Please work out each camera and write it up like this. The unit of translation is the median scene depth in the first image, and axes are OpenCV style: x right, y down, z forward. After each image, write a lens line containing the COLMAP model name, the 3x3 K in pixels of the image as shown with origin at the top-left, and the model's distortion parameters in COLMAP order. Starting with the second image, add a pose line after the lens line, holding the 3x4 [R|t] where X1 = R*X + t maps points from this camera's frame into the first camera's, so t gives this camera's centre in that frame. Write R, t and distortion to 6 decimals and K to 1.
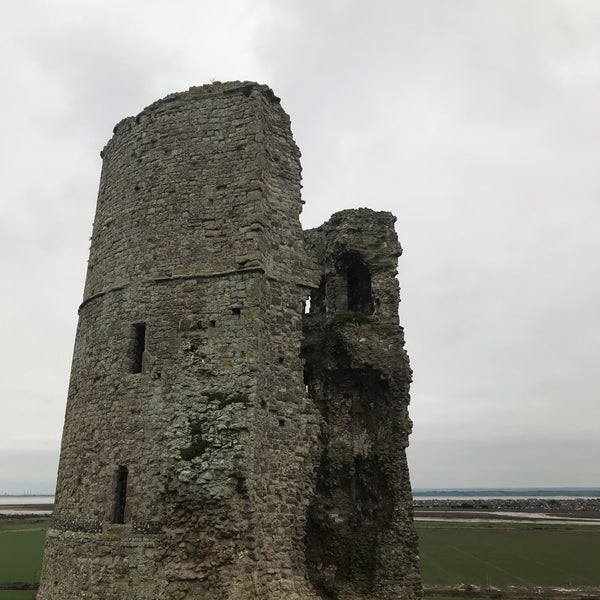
lens RADIAL K [[666.3, 0, 315.9], [0, 666.3, 285.2], [0, 0, 1]] dist [0.041655, 0.000000]
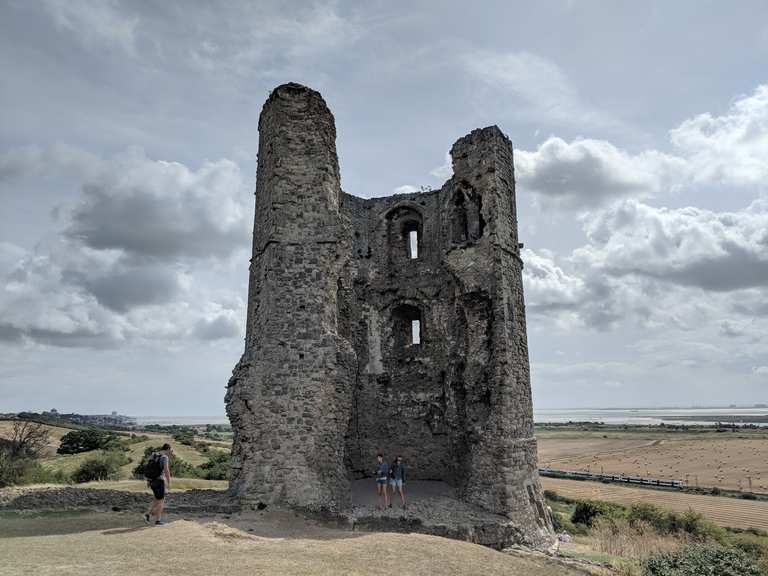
lens RADIAL K [[626.9, 0, 383.1], [0, 626.9, 292.9], [0, 0, 1]] dist [0.094831, -0.156152]
pose [[0.636761, -0.146465, -0.757023, 0.944064], [0.238329, 0.971103, 0.012583, 0.107810], [0.733304, -0.188433, 0.653267, 0.342892]]
